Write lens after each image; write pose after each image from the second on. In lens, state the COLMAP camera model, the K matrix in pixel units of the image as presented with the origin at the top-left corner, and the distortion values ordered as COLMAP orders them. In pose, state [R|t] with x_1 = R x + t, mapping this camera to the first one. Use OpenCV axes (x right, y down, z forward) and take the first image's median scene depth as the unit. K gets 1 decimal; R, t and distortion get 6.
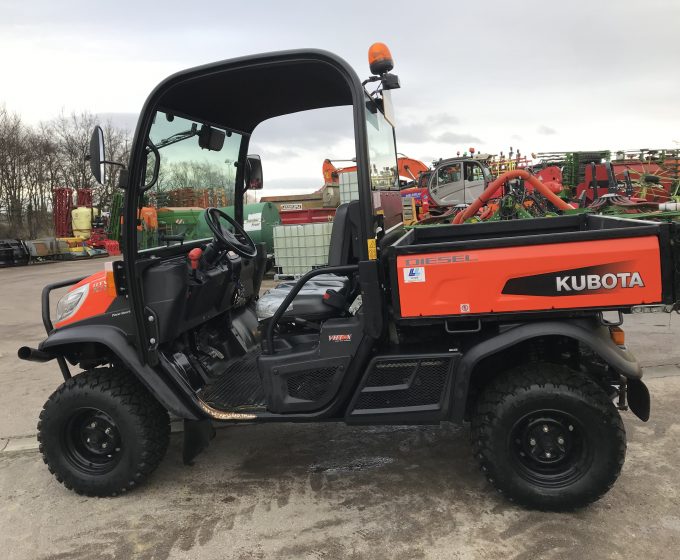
lens RADIAL K [[604.9, 0, 340.0], [0, 604.9, 280.0], [0, 0, 1]] dist [0.018382, 0.015284]
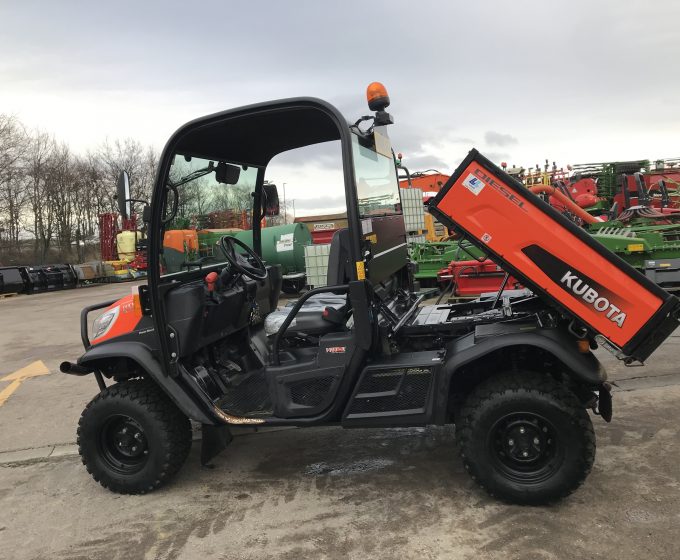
lens RADIAL K [[604.9, 0, 340.0], [0, 604.9, 280.0], [0, 0, 1]] dist [0.018382, 0.015284]
pose [[0.997656, -0.020318, -0.065348, 0.077417], [0.018490, 0.999424, -0.028451, -0.001899], [0.065889, 0.027176, 0.997457, -0.114396]]
